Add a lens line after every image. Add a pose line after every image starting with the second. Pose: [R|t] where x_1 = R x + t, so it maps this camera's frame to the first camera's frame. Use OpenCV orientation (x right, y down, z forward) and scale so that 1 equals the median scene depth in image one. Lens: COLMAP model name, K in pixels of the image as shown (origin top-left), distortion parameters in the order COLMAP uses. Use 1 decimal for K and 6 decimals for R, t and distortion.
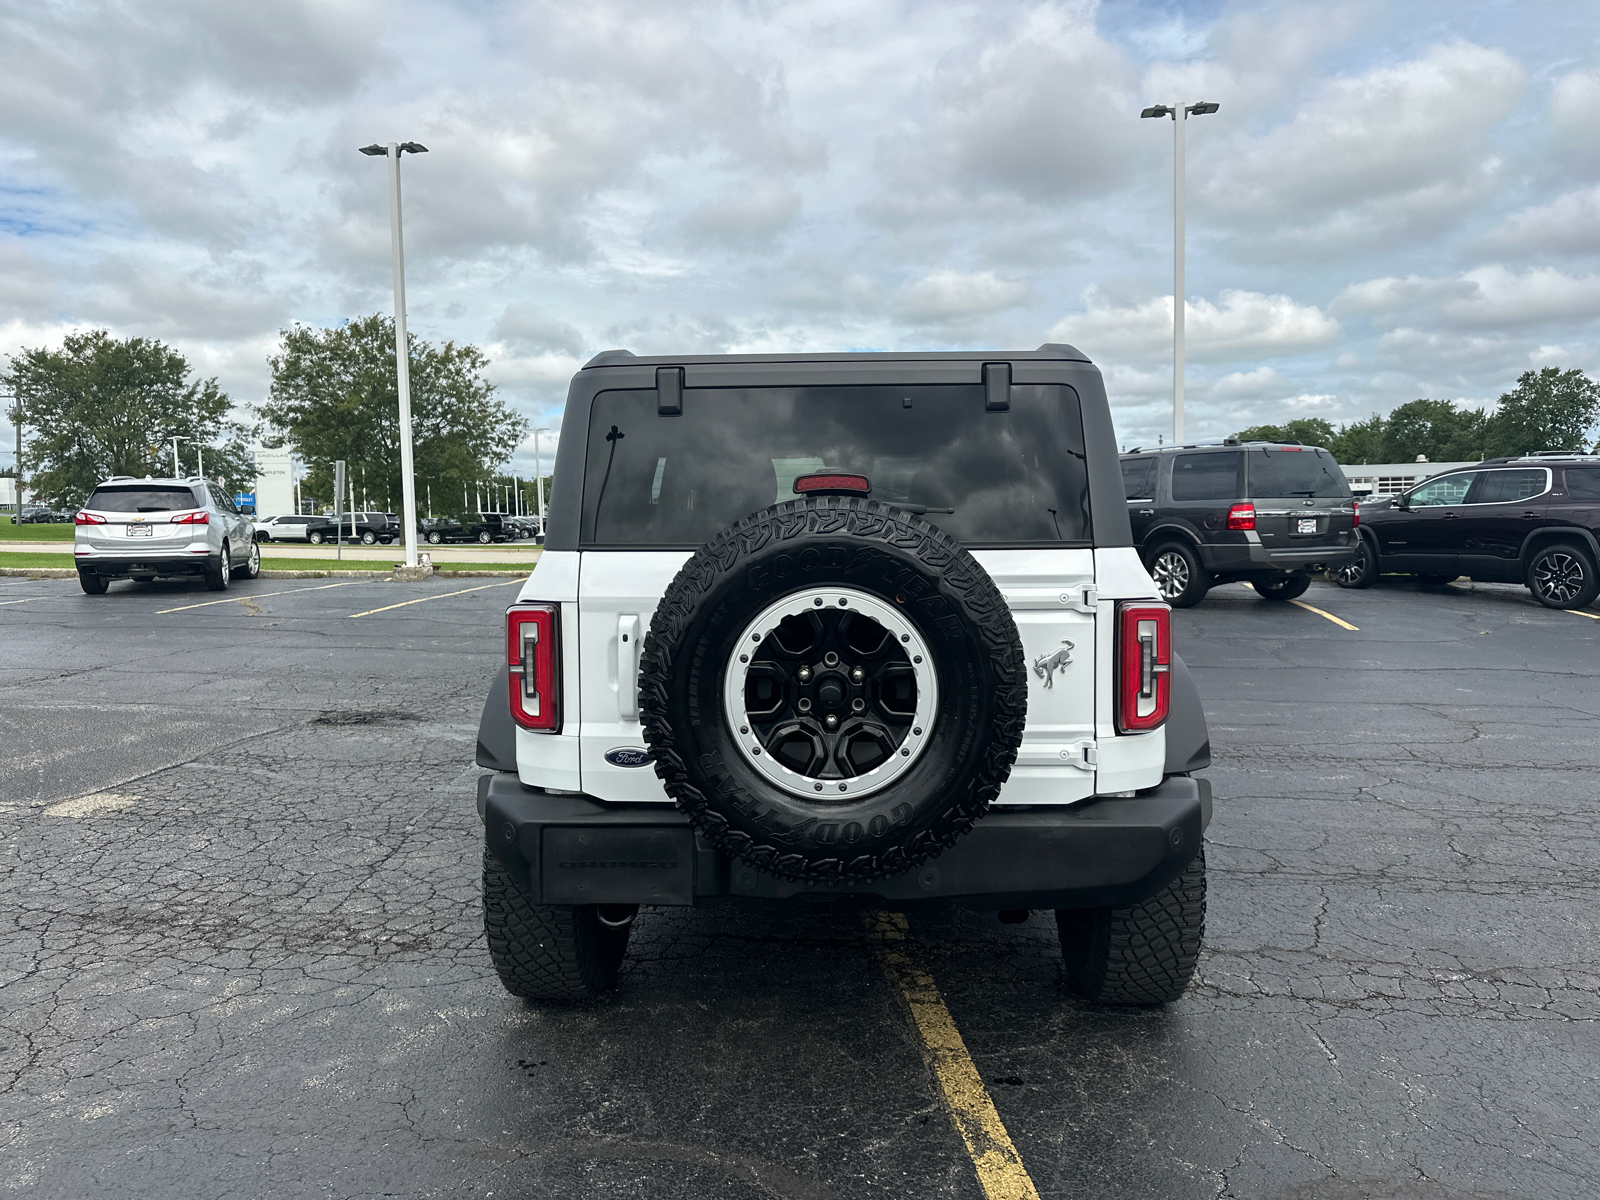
lens RADIAL K [[1113.1, 0, 822.0], [0, 1113.1, 598.9], [0, 0, 1]] dist [0.042046, -0.037897]
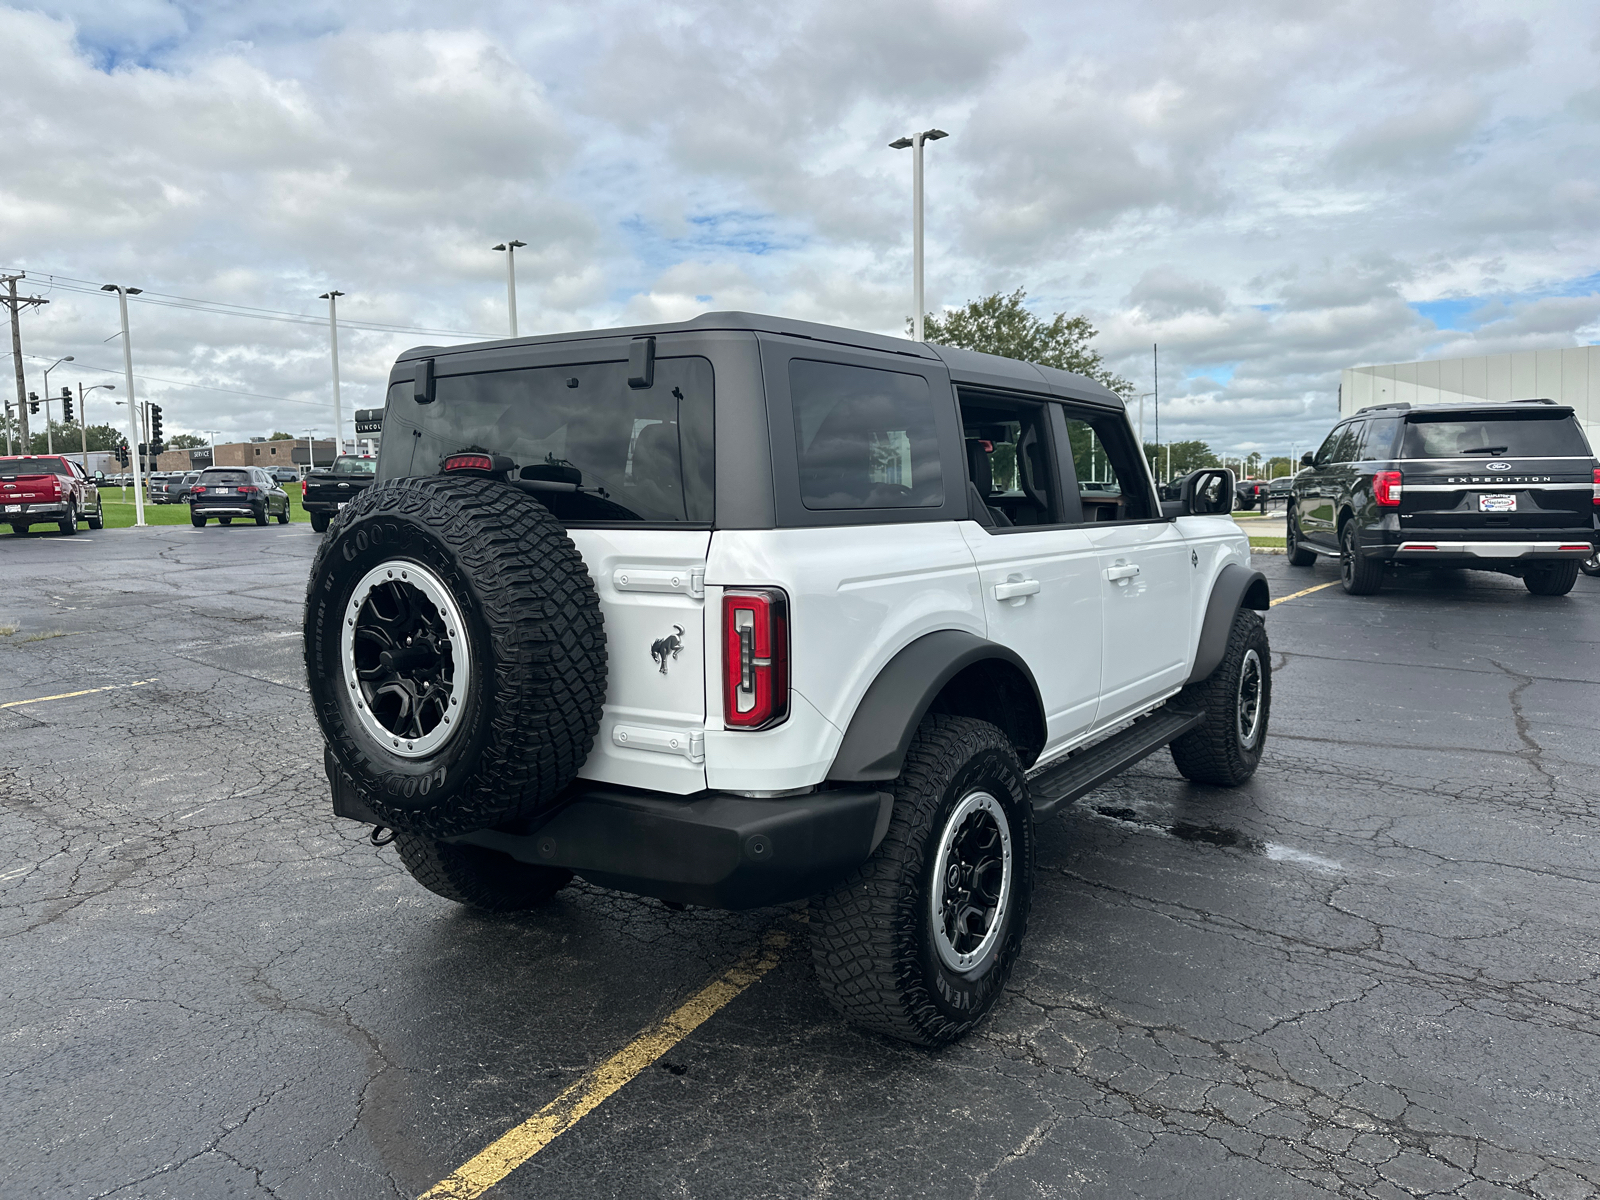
lens RADIAL K [[1114.9, 0, 813.3], [0, 1114.9, 613.9], [0, 0, 1]] dist [0.055084, -0.041574]
pose [[0.844541, 0.058345, -0.532303, 0.523649], [-0.036497, 0.998007, 0.051485, -0.016848], [0.534246, -0.024054, 0.844987, 0.160552]]
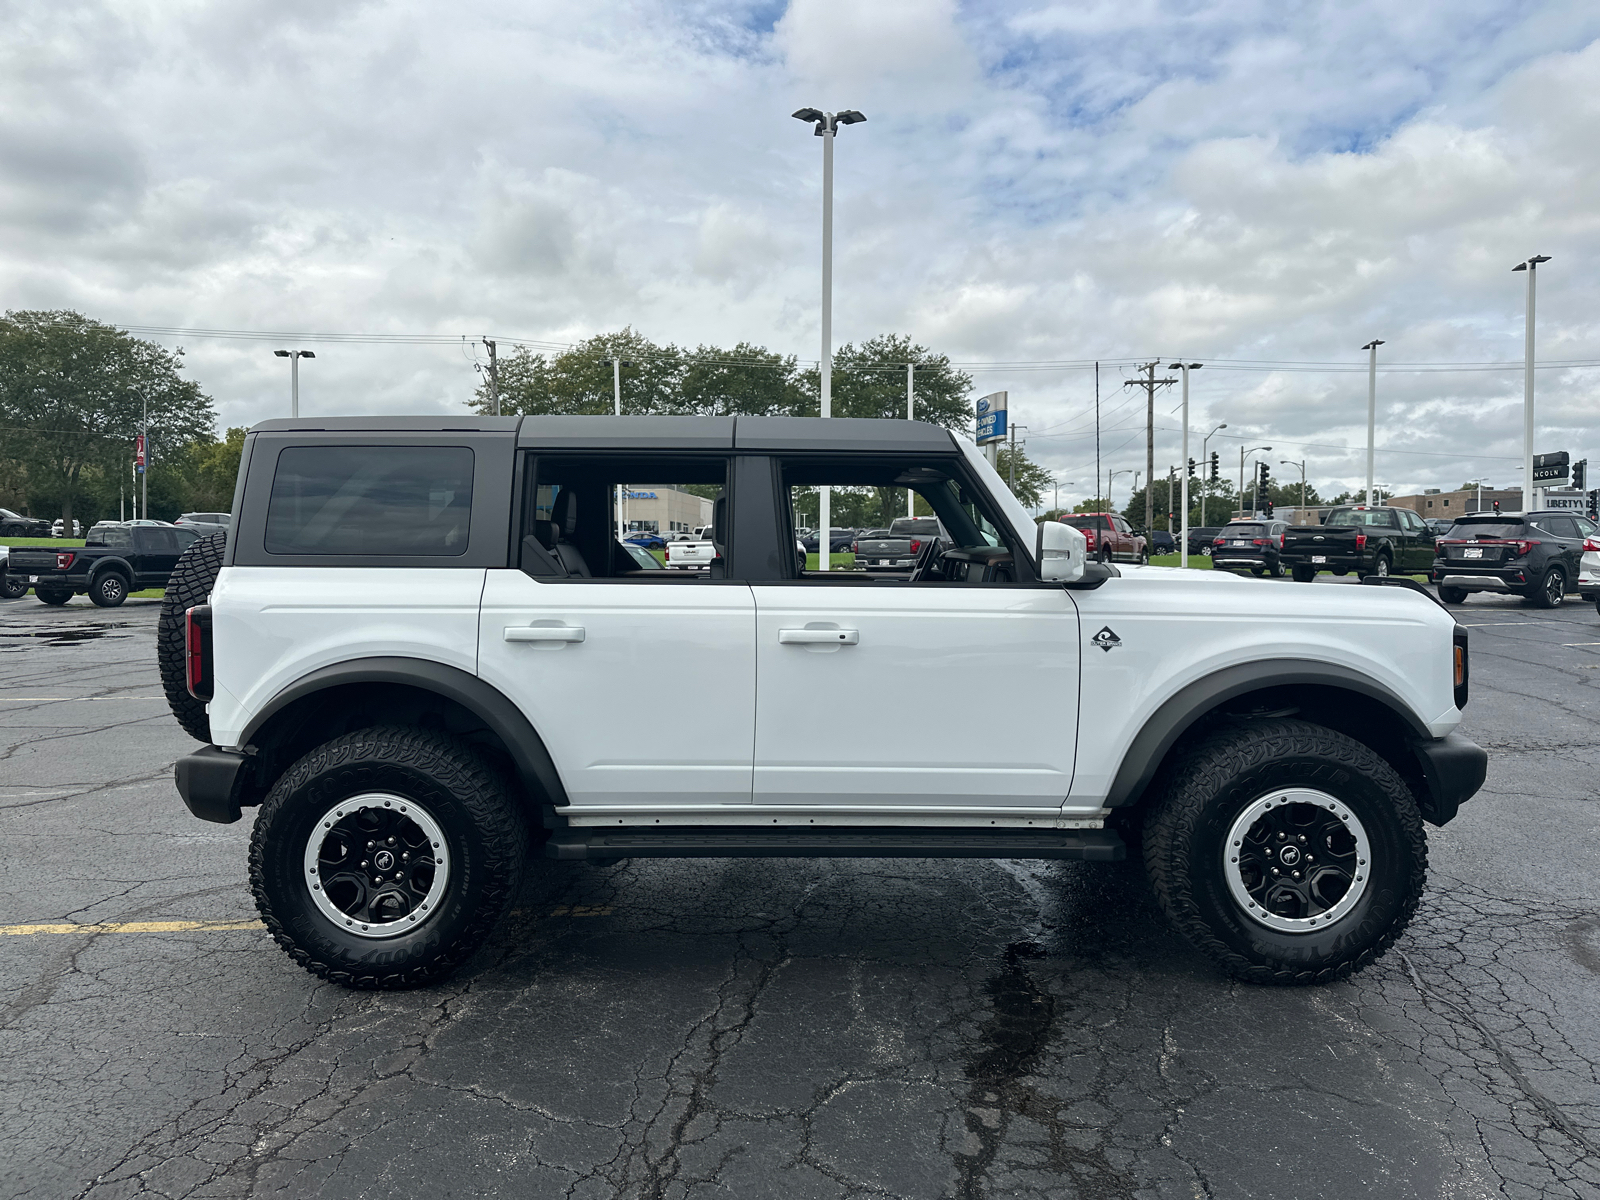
lens RADIAL K [[1114.9, 0, 813.3], [0, 1114.9, 613.9], [0, 0, 1]] dist [0.055084, -0.041574]
pose [[0.027651, 0.064731, -0.997520, 1.095224], [-0.073437, 0.995336, 0.062553, -0.085925], [0.996916, 0.071526, 0.032276, 1.092170]]
